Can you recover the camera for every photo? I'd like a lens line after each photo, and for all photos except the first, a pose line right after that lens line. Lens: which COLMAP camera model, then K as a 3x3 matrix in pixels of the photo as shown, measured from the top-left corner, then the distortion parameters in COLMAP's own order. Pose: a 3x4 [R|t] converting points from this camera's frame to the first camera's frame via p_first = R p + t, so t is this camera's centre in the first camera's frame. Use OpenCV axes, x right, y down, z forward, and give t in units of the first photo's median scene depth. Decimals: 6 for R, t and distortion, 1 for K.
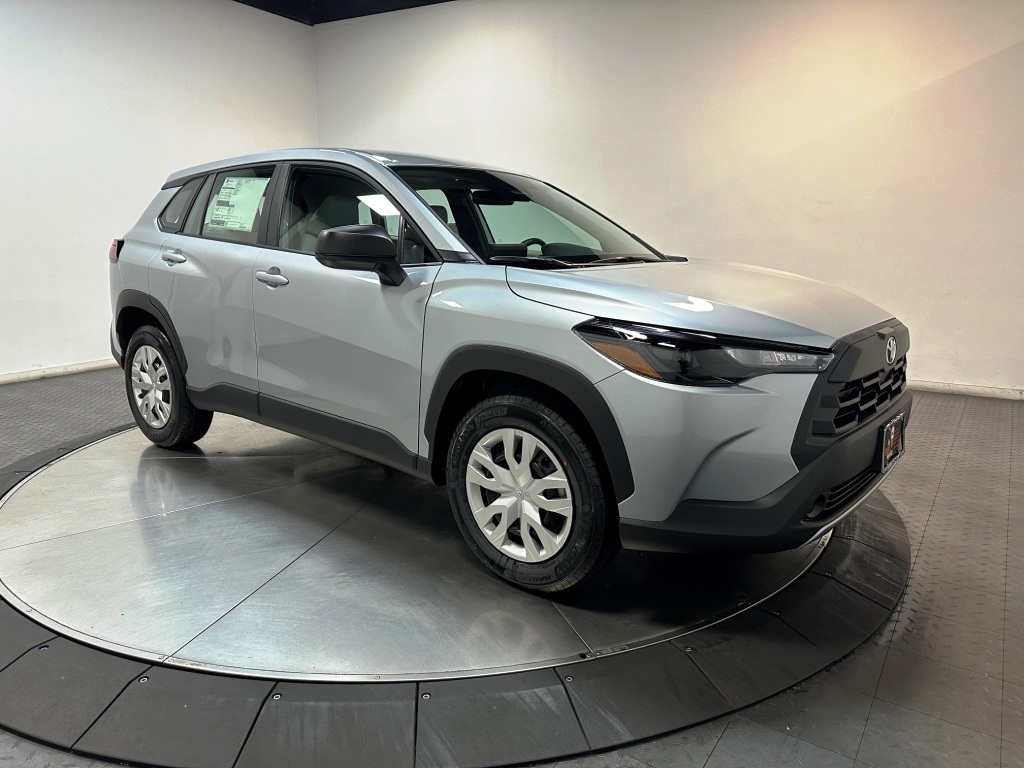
lens RADIAL K [[782.5, 0, 512.0], [0, 782.5, 384.0], [0, 0, 1]] dist [0.195919, -0.581248]
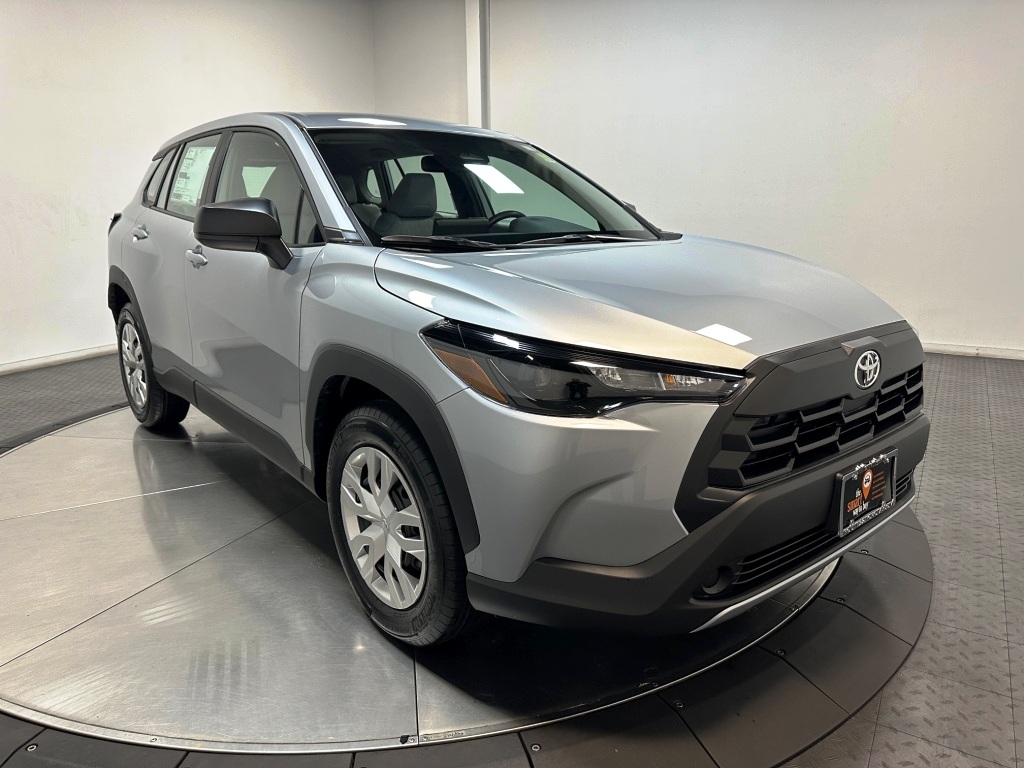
lens RADIAL K [[782.5, 0, 512.0], [0, 782.5, 384.0], [0, 0, 1]] dist [0.195919, -0.581248]
pose [[0.979312, 0.038915, -0.198578, 0.306758], [-0.030041, 0.998419, 0.047506, -0.054288], [0.200112, -0.040558, 0.978933, 0.219266]]
